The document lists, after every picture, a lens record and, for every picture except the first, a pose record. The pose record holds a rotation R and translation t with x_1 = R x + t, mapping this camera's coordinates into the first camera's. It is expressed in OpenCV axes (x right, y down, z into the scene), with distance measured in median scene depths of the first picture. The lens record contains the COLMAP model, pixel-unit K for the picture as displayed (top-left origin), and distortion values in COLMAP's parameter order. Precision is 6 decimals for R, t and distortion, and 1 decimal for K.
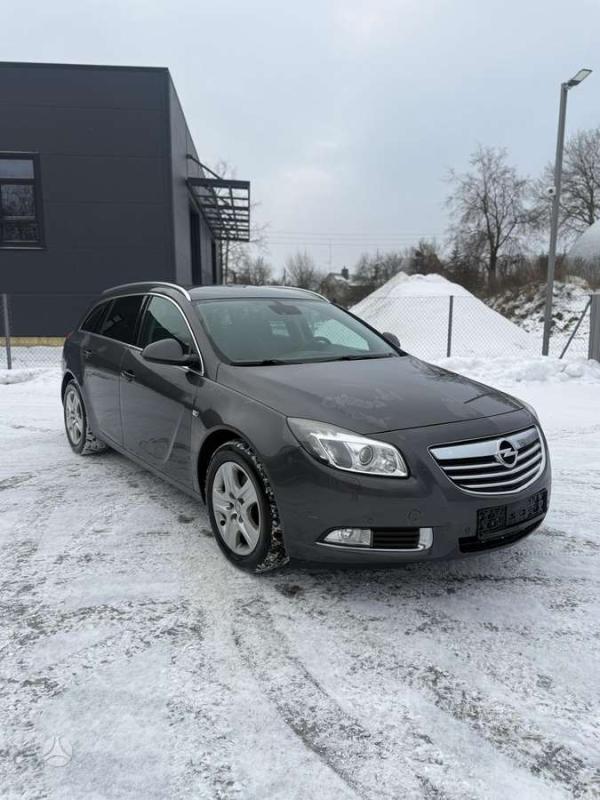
lens RADIAL K [[584.3, 0, 300.0], [0, 584.3, 400.0], [0, 0, 1]] dist [0.033174, -0.044593]
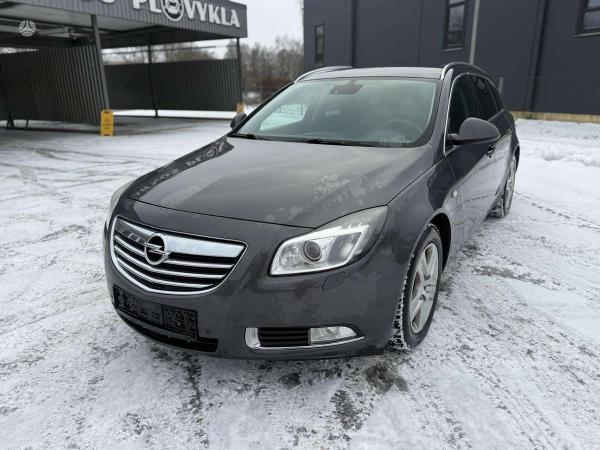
lens RADIAL K [[438.2, 0, 303.9], [0, 438.2, 222.8], [0, 0, 1]] dist [0.033174, -0.044593]
pose [[0.361948, 0.266871, -0.893182, 0.829960], [-0.139540, 0.962861, 0.231144, -0.115109], [0.921695, 0.040973, 0.385744, 0.742748]]
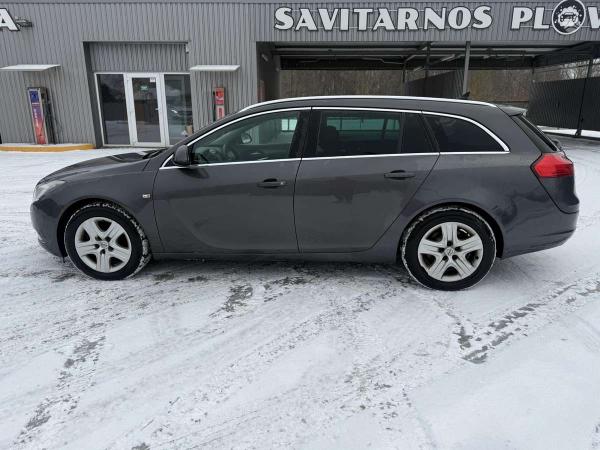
lens RADIAL K [[435.5, 0, 302.3], [0, 435.5, 223.2], [0, 0, 1]] dist [0.061674, -0.084133]
pose [[-0.660950, 0.194069, -0.724902, 0.762572], [-0.124577, 0.924203, 0.361012, -0.378141], [0.740018, 0.328917, -0.586675, 2.127453]]
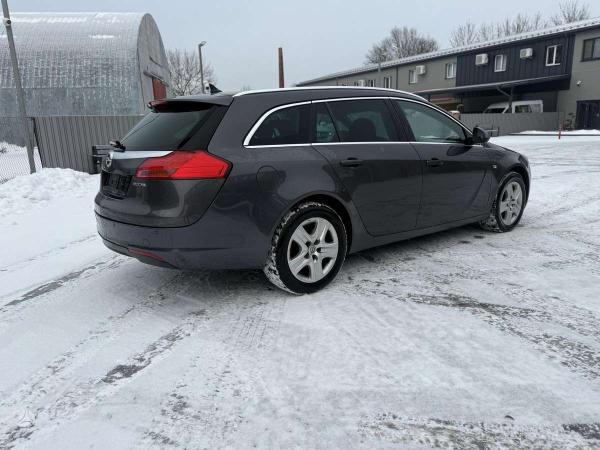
lens RADIAL K [[439.6, 0, 289.1], [0, 439.6, 225.1], [0, 0, 1]] dist [0.063076, -0.074172]
pose [[-0.012804, -0.225893, 0.974068, -1.462268], [0.191553, 0.955552, 0.224117, -0.219894], [-0.981399, 0.189456, 0.031035, 1.517346]]
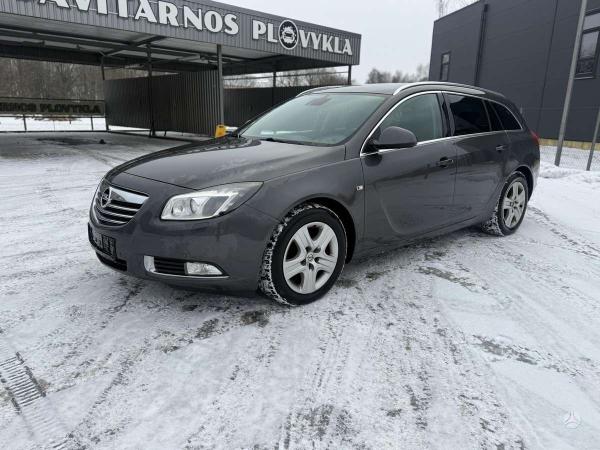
lens RADIAL K [[435.5, 0, 302.3], [0, 435.5, 223.2], [0, 0, 1]] dist [0.061674, -0.084133]
pose [[0.067184, 0.241178, -0.968153, 1.093737], [-0.185823, 0.956392, 0.225353, -0.132066], [0.980284, 0.164765, 0.109071, 1.058470]]
